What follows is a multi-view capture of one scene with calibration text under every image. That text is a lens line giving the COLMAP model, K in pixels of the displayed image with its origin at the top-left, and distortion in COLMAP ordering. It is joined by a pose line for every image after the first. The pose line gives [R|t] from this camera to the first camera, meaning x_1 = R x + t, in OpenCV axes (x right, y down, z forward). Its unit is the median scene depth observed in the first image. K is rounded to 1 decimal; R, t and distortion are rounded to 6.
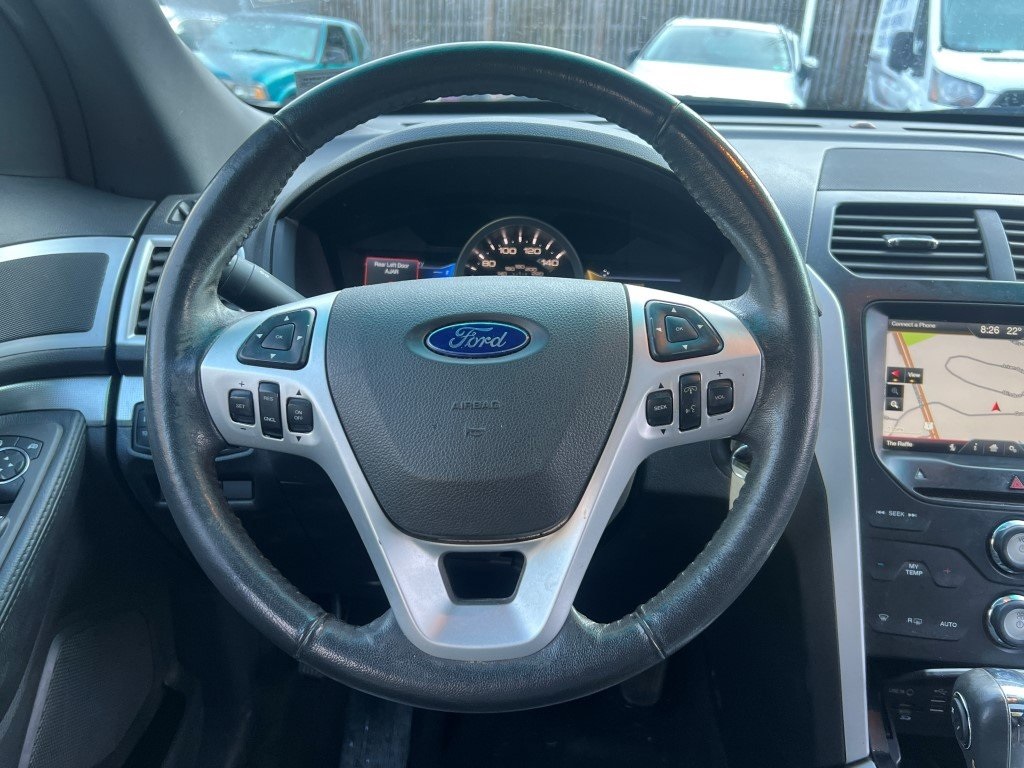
lens RADIAL K [[853.6, 0, 515.3], [0, 853.6, 390.3], [0, 0, 1]] dist [0.053637, -0.057856]
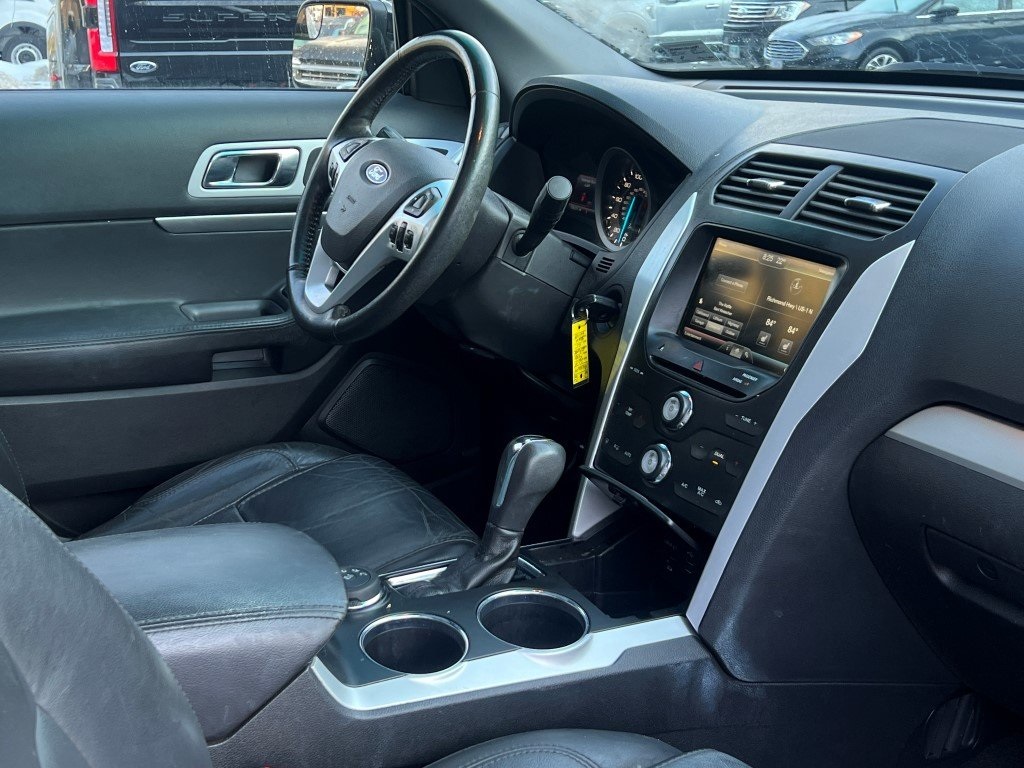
lens RADIAL K [[1265.2, 0, 511.1], [0, 1265.2, 386.6], [0, 0, 1]] dist [0.093178, 0.000000]
pose [[0.541621, 0.219951, -0.811337, 1.945028], [-0.290222, 0.954743, 0.065085, 0.095658], [0.788935, 0.200217, 0.580944, -0.294576]]
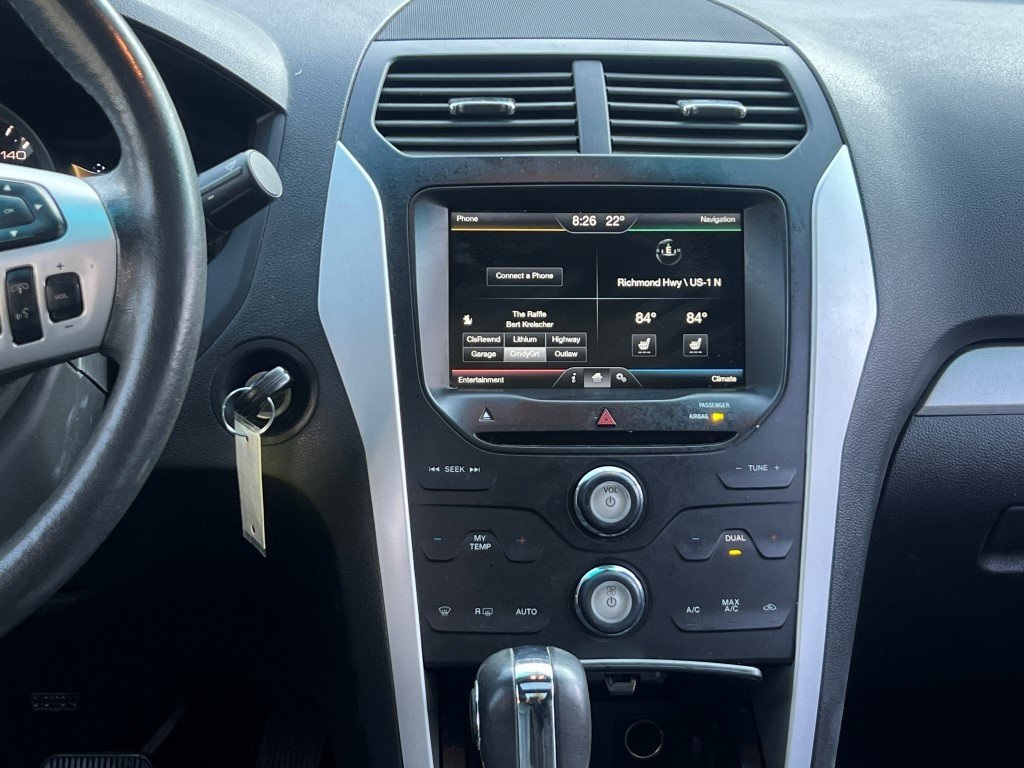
lens RADIAL K [[1482.1, 0, 504.0], [0, 1482.1, 379.4], [0, 0, 1]] dist [0.179612, 0.000000]
pose [[0.990176, -0.057792, 0.127326, 0.327152], [0.061604, 0.997757, -0.026207, 0.102024], [-0.125526, 0.033793, 0.991515, -0.277899]]
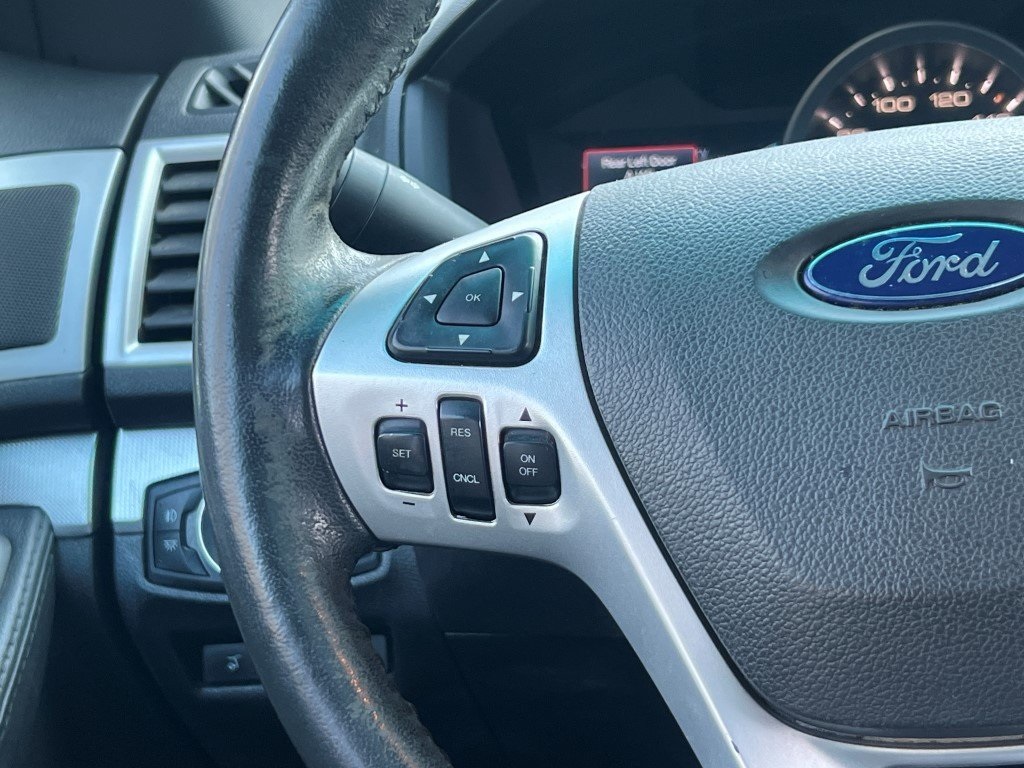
lens RADIAL K [[1735.0, 0, 512.6], [0, 1735.0, 392.3], [0, 0, 1]] dist [0.098187, 0.000000]
pose [[0.982835, -0.068674, -0.171226, -0.074092], [0.061767, 0.997060, -0.045354, 0.022587], [0.173838, 0.033999, 0.984187, 0.074573]]
